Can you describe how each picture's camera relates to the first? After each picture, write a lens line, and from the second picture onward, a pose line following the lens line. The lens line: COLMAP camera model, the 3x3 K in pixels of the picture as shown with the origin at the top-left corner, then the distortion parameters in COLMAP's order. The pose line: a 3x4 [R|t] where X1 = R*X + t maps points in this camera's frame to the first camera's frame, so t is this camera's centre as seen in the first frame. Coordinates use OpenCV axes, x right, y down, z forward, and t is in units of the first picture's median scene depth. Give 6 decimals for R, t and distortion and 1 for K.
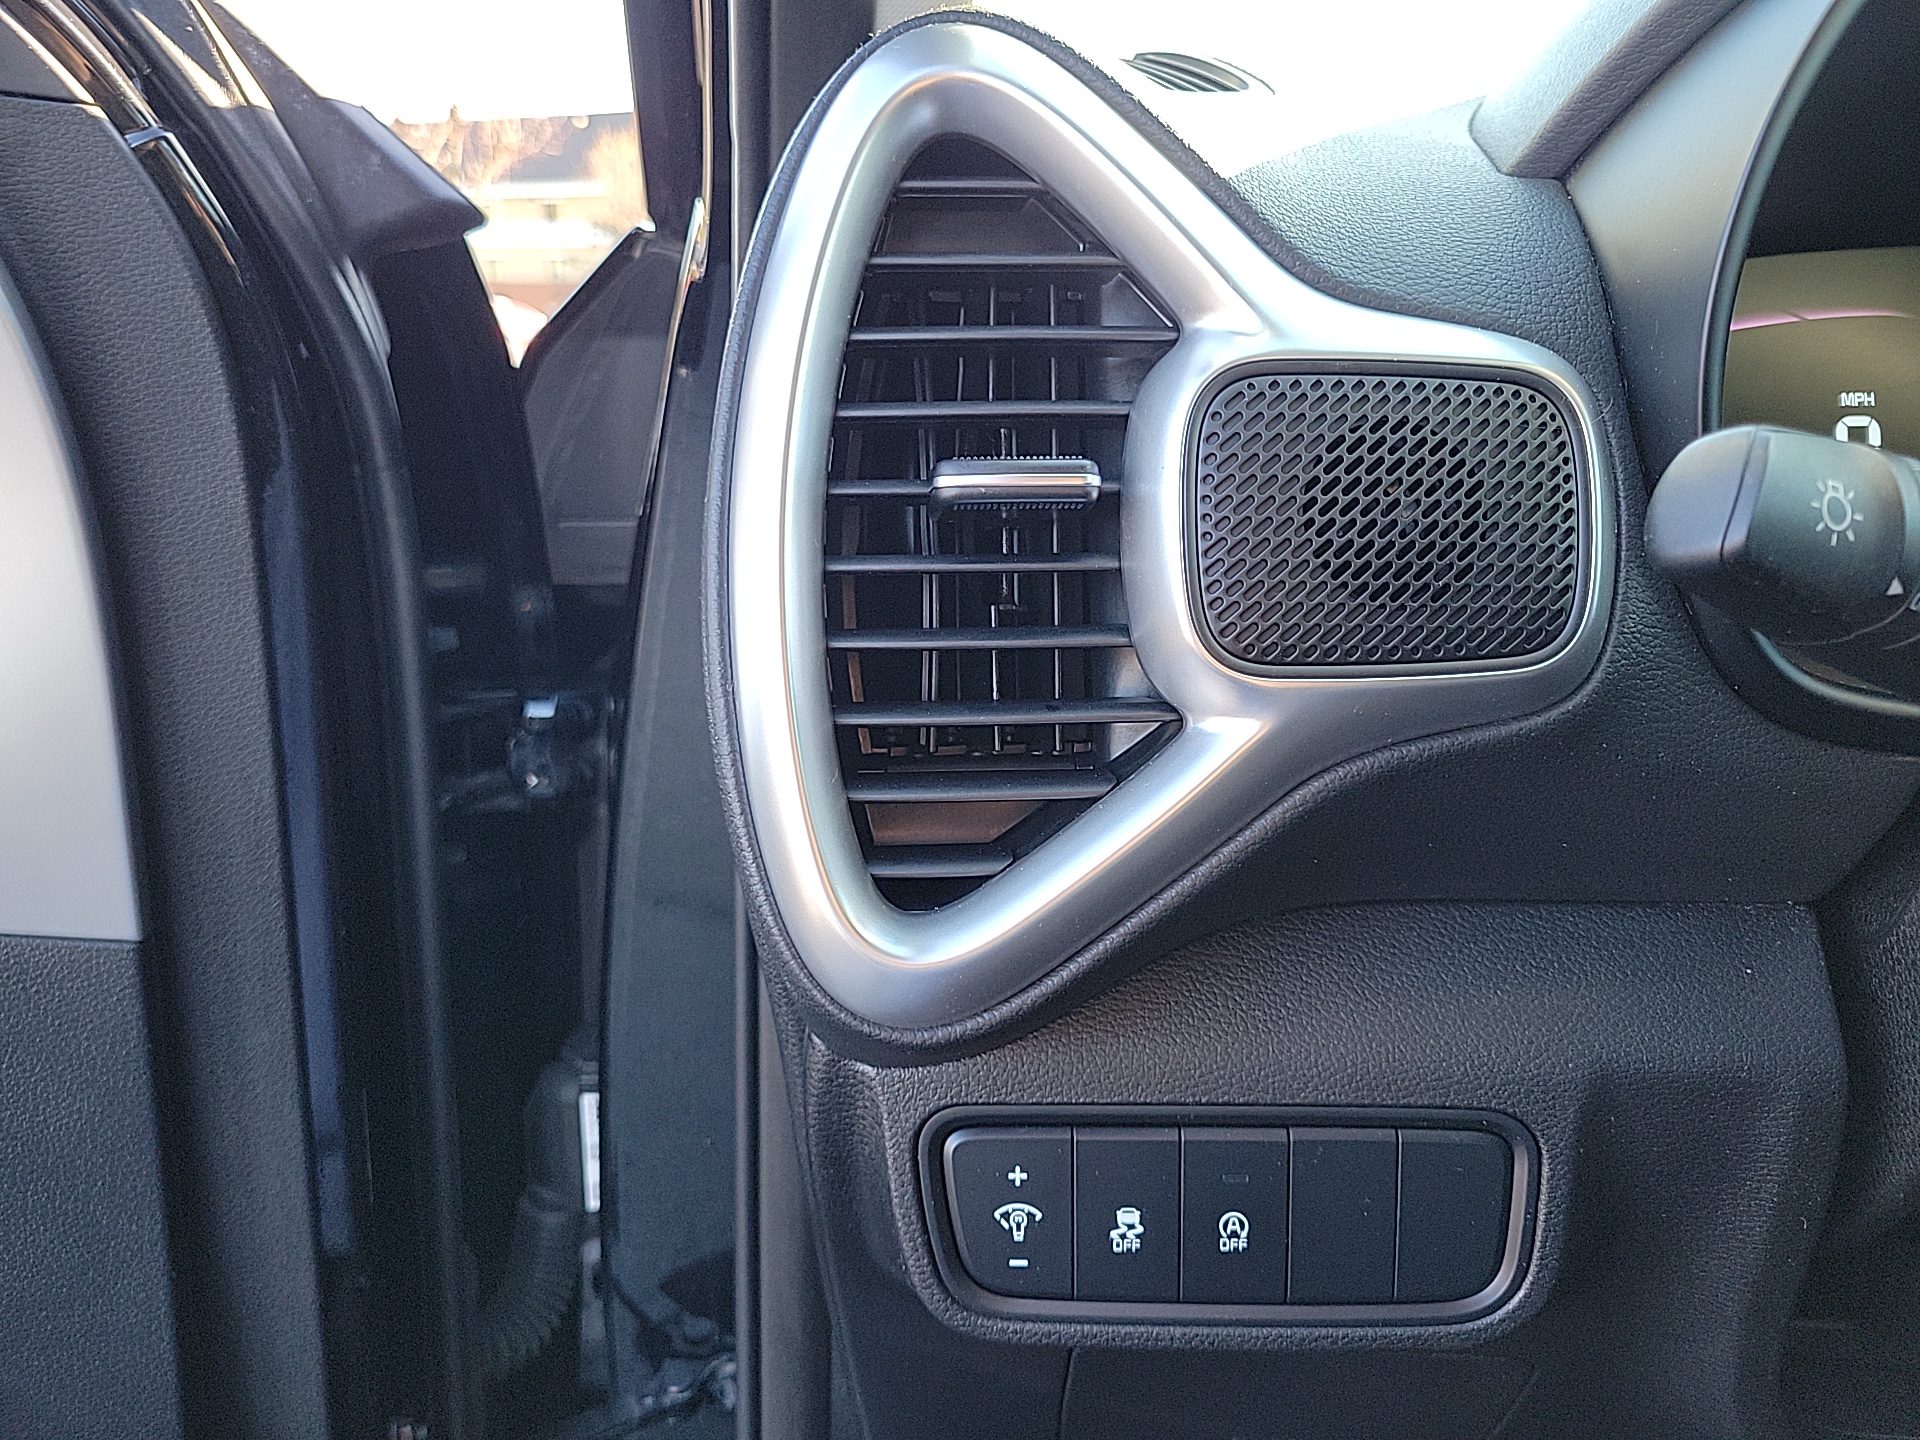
lens RADIAL K [[1479.0, 0, 951.9], [0, 1479.0, 726.1], [0, 0, 1]] dist [0.056673, -0.057650]
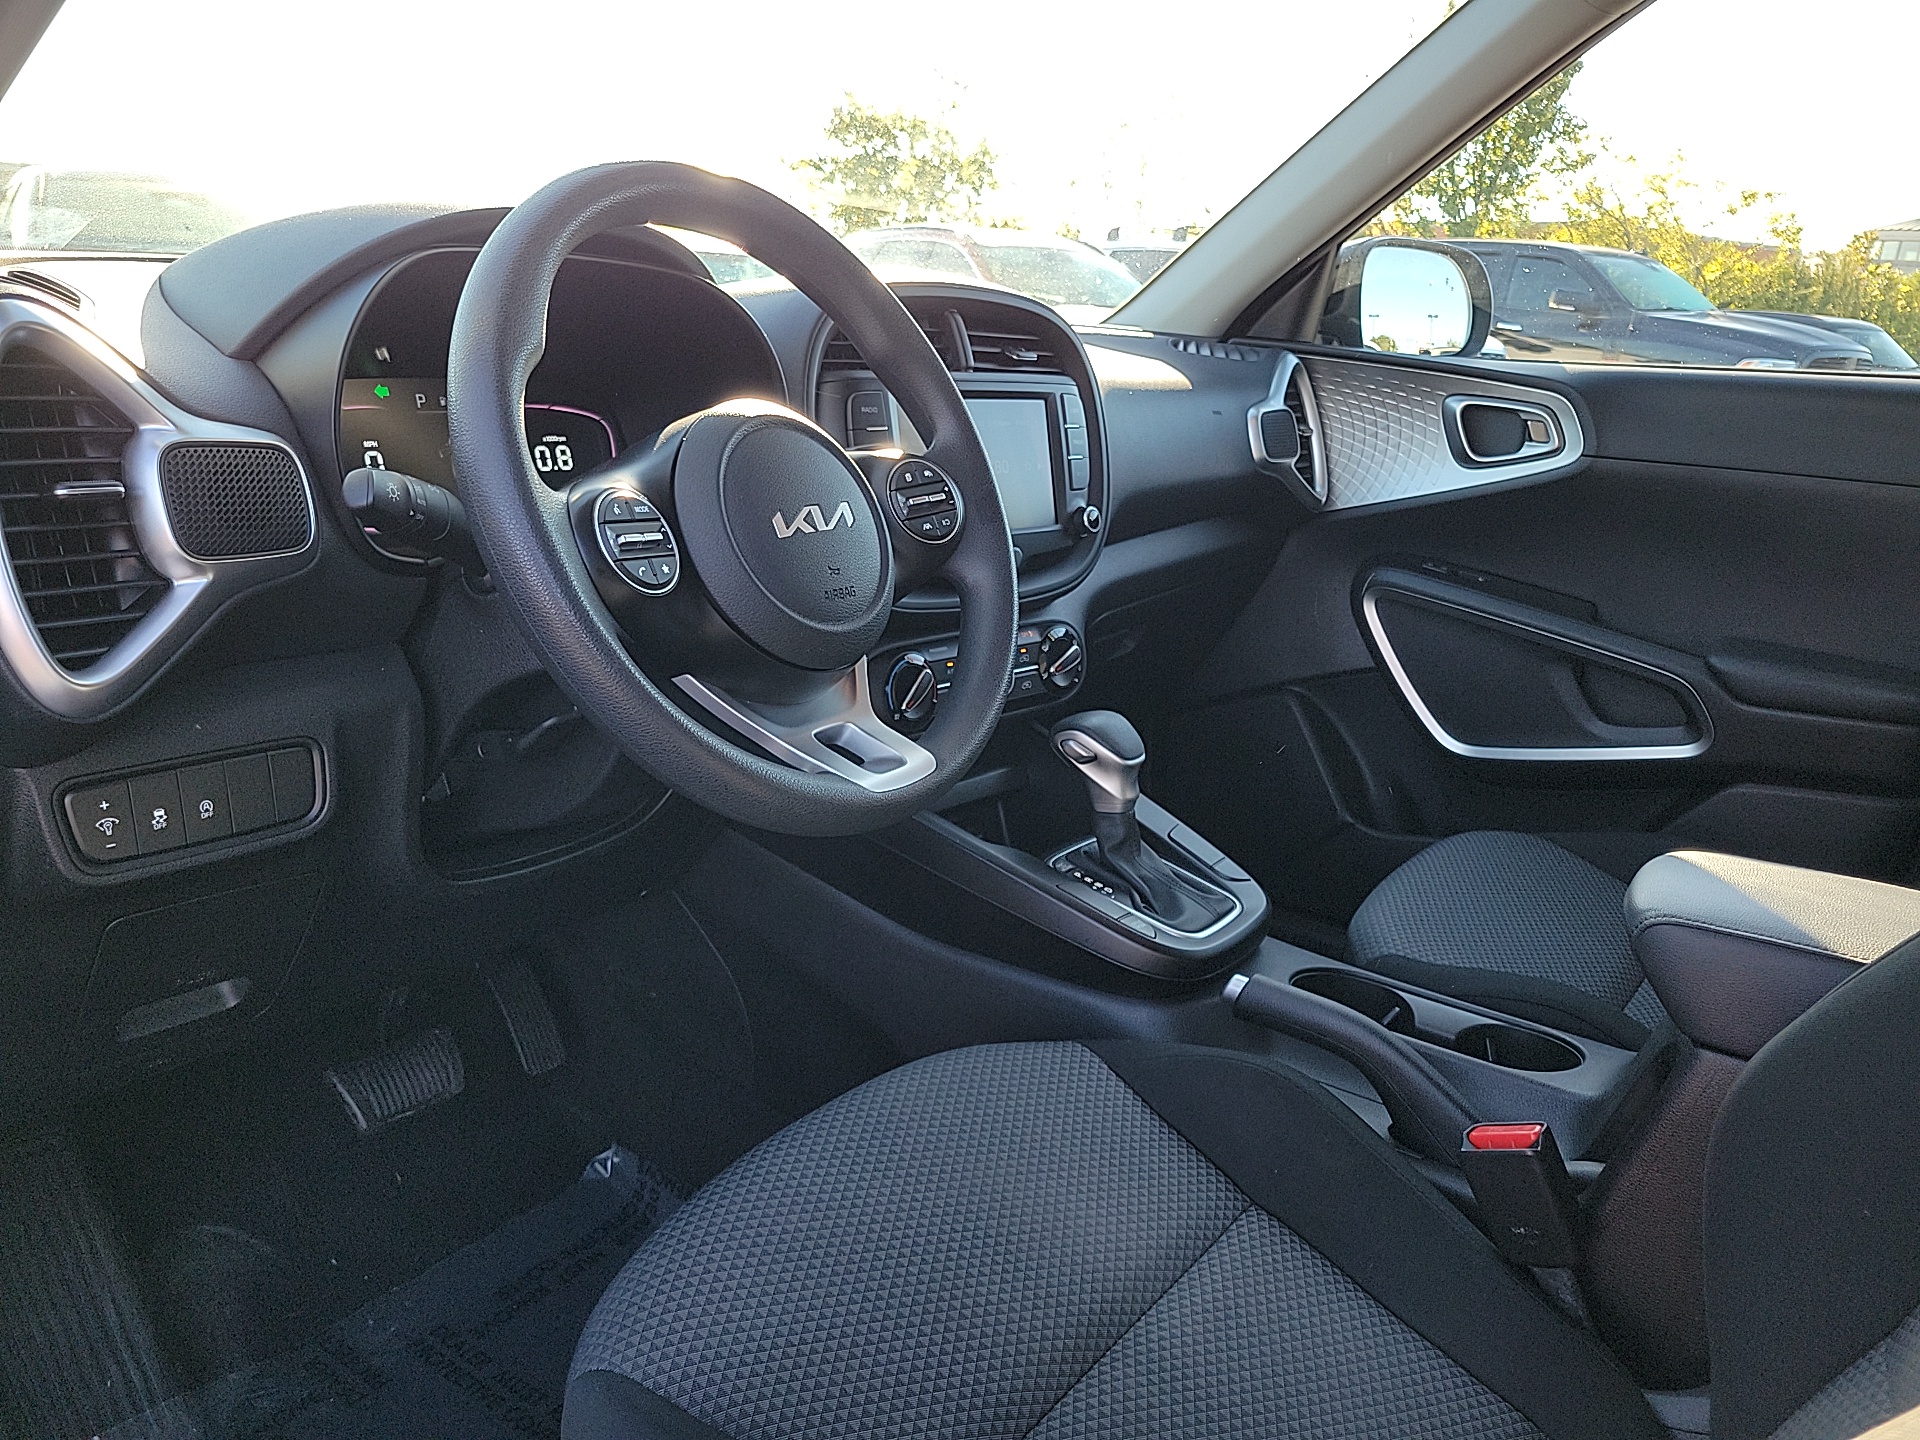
lens RADIAL K [[1479.0, 0, 933.6], [0, 1479.0, 741.5], [0, 0, 1]] dist [0.056673, -0.057650]
pose [[0.600678, -0.167665, 0.781713, -1.091331], [0.150567, 0.983991, 0.095353, 0.212294], [-0.785185, 0.060424, 0.616306, -1.563027]]
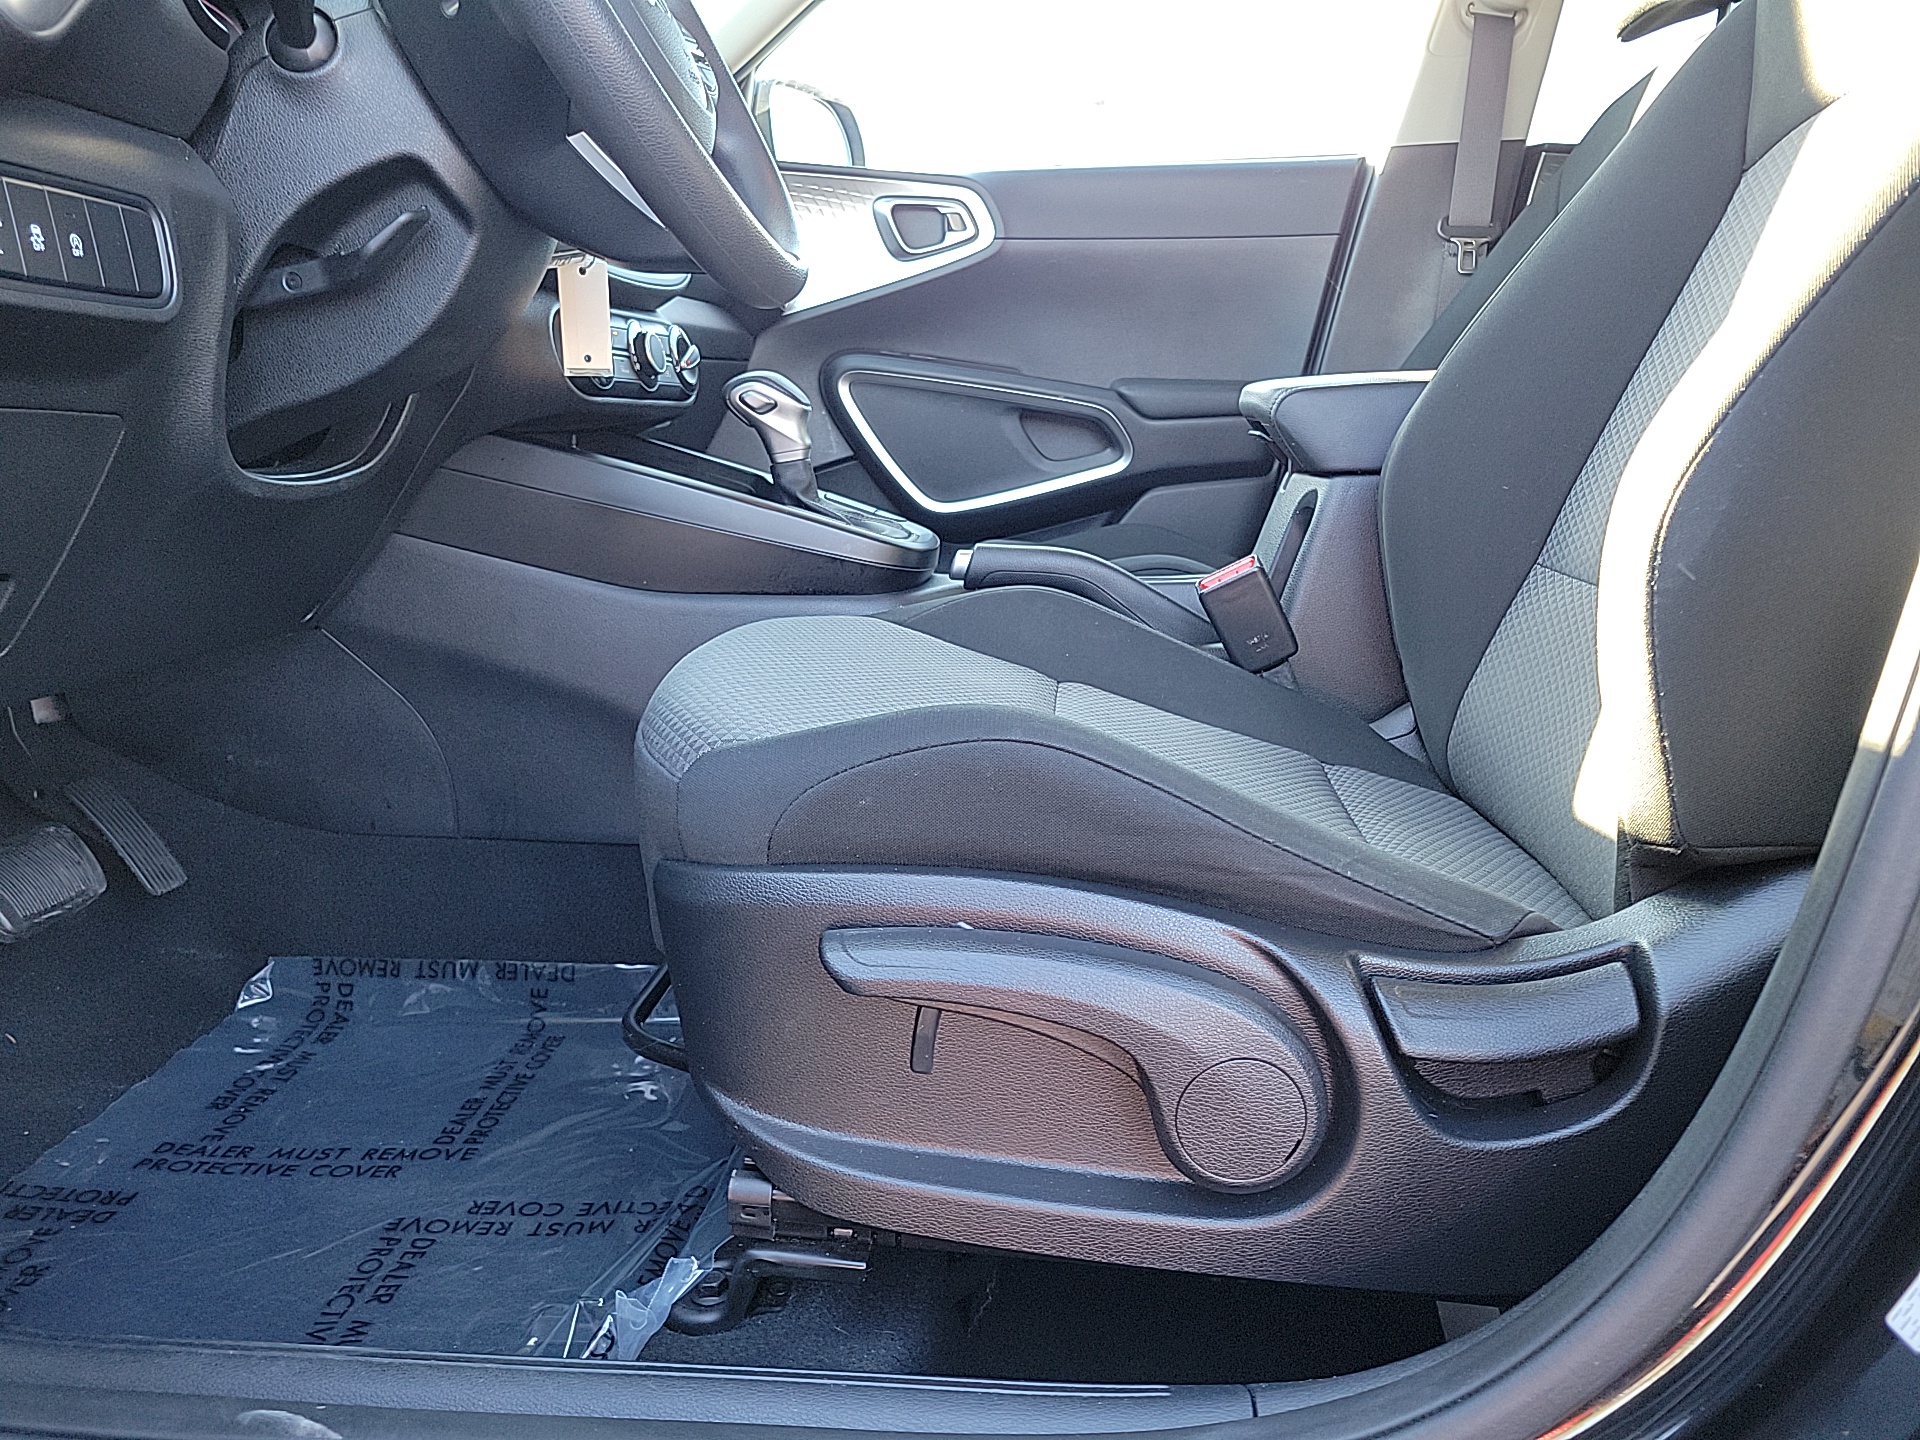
lens RADIAL K [[1479.0, 0, 956.8], [0, 1479.0, 751.3], [0, 0, 1]] dist [0.056673, -0.057650]
pose [[0.081180, -0.181910, 0.979958, -2.072497], [0.277112, 0.948558, 0.153125, 1.160222], [-0.957402, 0.259128, 0.127413, -0.209490]]
